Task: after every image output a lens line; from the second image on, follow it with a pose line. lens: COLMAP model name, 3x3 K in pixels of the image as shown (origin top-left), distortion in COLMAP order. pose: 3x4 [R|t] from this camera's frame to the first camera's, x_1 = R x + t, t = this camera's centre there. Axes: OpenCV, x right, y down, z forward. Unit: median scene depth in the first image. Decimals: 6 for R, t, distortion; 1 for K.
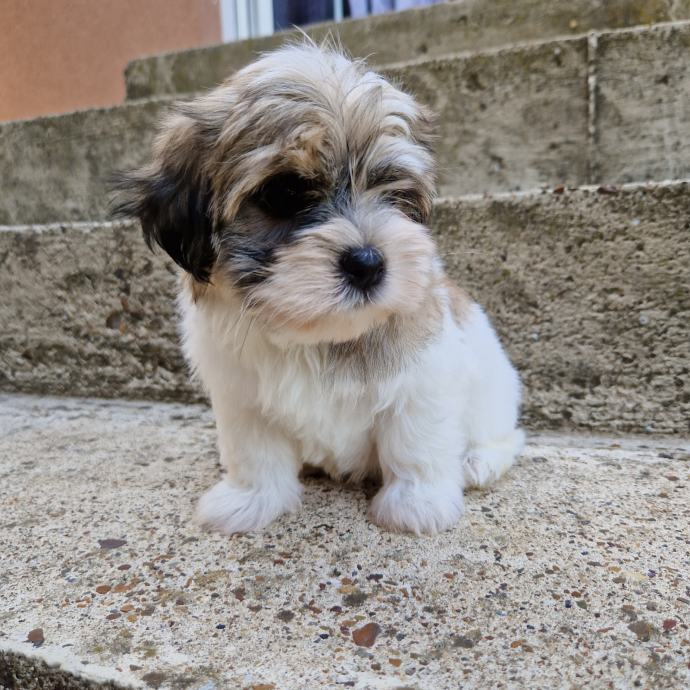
lens RADIAL K [[646.0, 0, 358.1], [0, 646.0, 345.7], [0, 0, 1]] dist [0.025921, -0.021091]
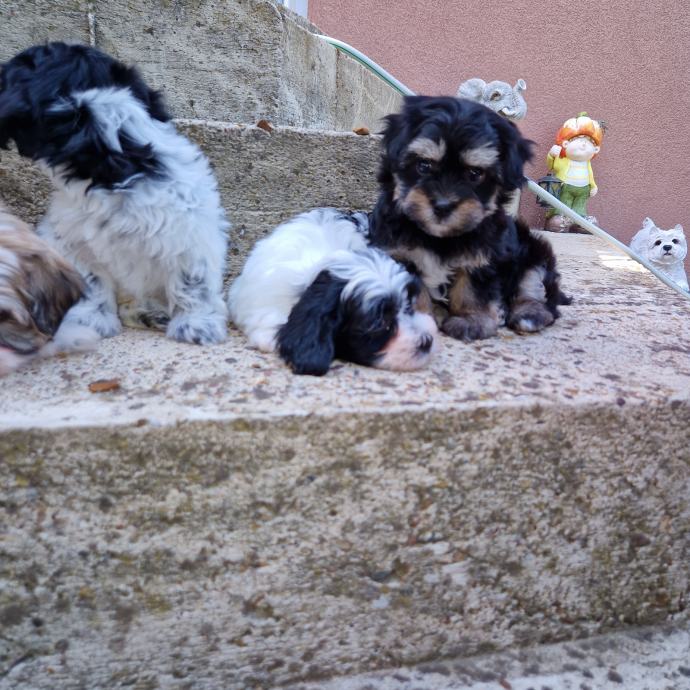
lens RADIAL K [[625.1, 0, 362.0], [0, 625.1, 345.4], [0, 0, 1]] dist [0.070429, -0.068700]
pose [[0.797665, -0.072500, 0.598727, 0.025943], [0.001280, 0.992949, 0.118531, 0.073458], [-0.603099, -0.093782, 0.792134, -0.408327]]
